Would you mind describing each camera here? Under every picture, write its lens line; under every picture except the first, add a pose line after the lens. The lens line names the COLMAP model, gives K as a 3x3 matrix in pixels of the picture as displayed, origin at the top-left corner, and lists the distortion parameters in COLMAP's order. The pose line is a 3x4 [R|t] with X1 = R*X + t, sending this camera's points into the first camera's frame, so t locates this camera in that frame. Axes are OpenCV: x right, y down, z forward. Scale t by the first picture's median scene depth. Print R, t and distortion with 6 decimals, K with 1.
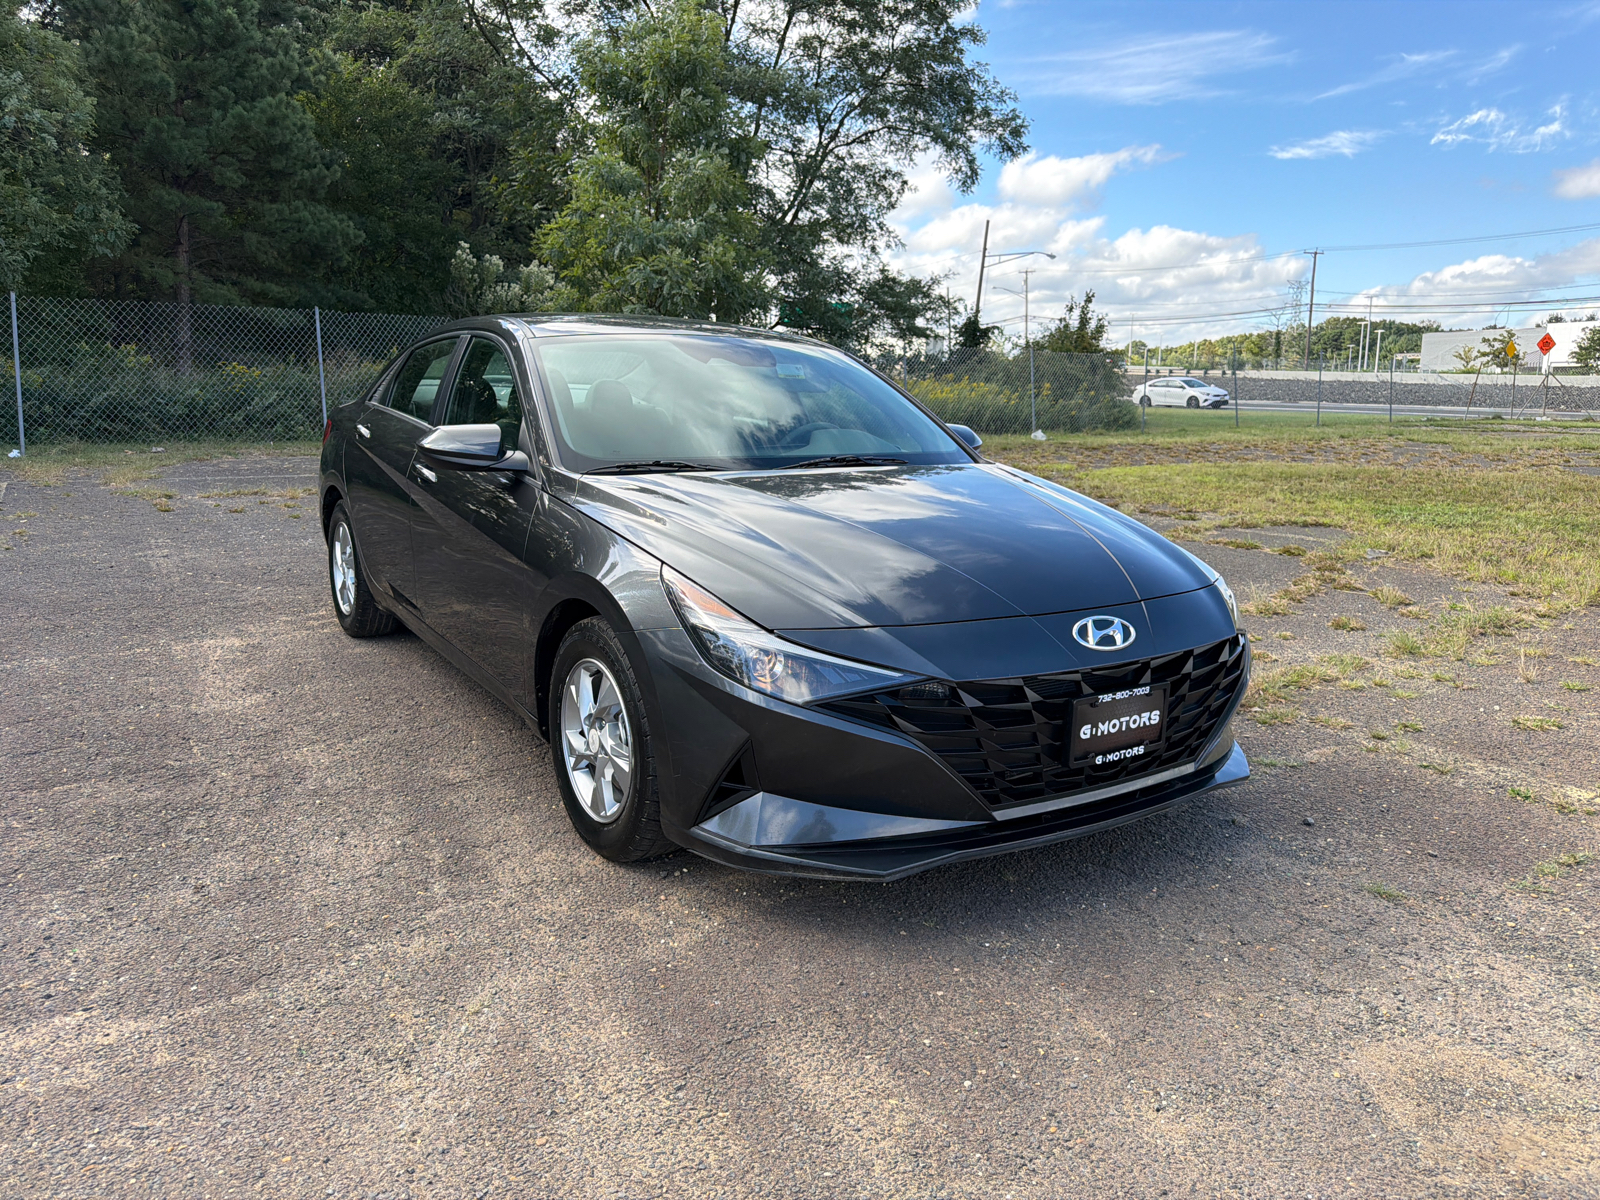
lens RADIAL K [[1147.5, 0, 801.2], [0, 1147.5, 610.8], [0, 0, 1]] dist [0.036134, -0.048160]
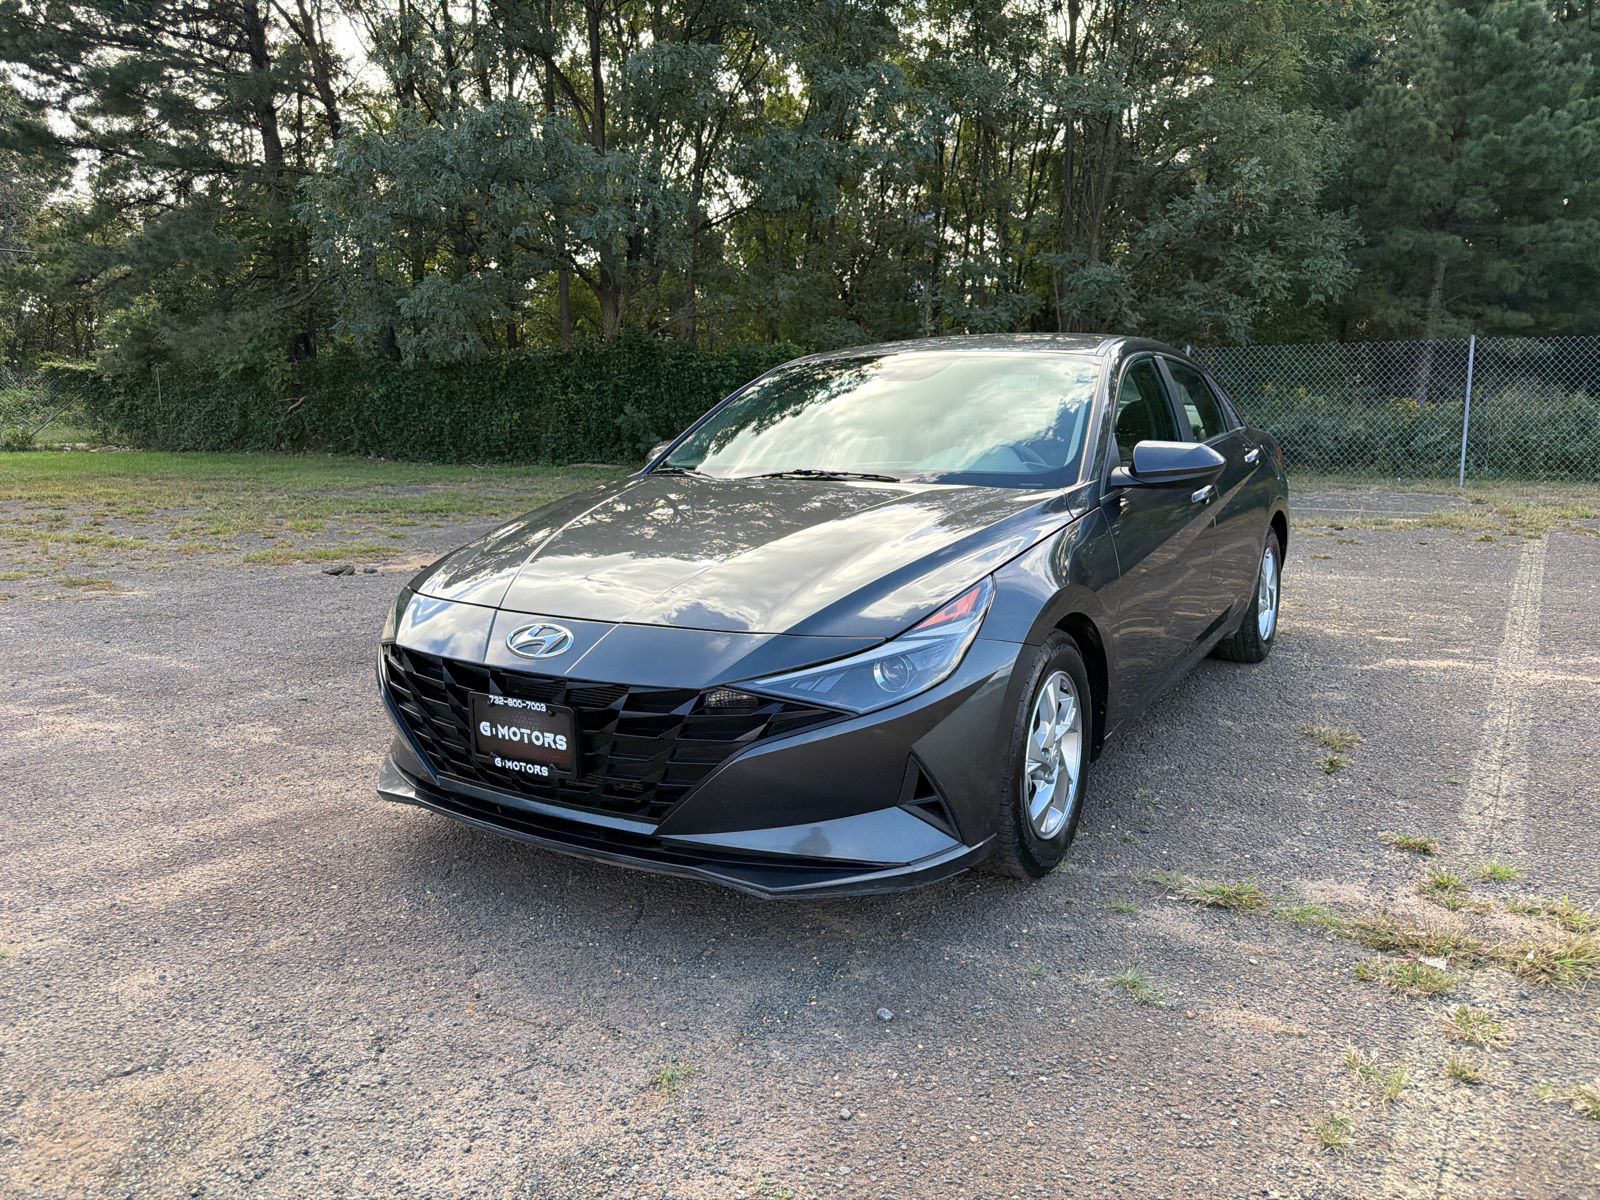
lens RADIAL K [[1147.5, 0, 796.1], [0, 1147.5, 611.0], [0, 0, 1]] dist [0.036134, -0.048160]
pose [[0.395775, 0.119991, -0.910475, 1.209025], [-0.154344, 0.986016, 0.062855, -0.097302], [0.905285, 0.115650, 0.408760, 0.789554]]
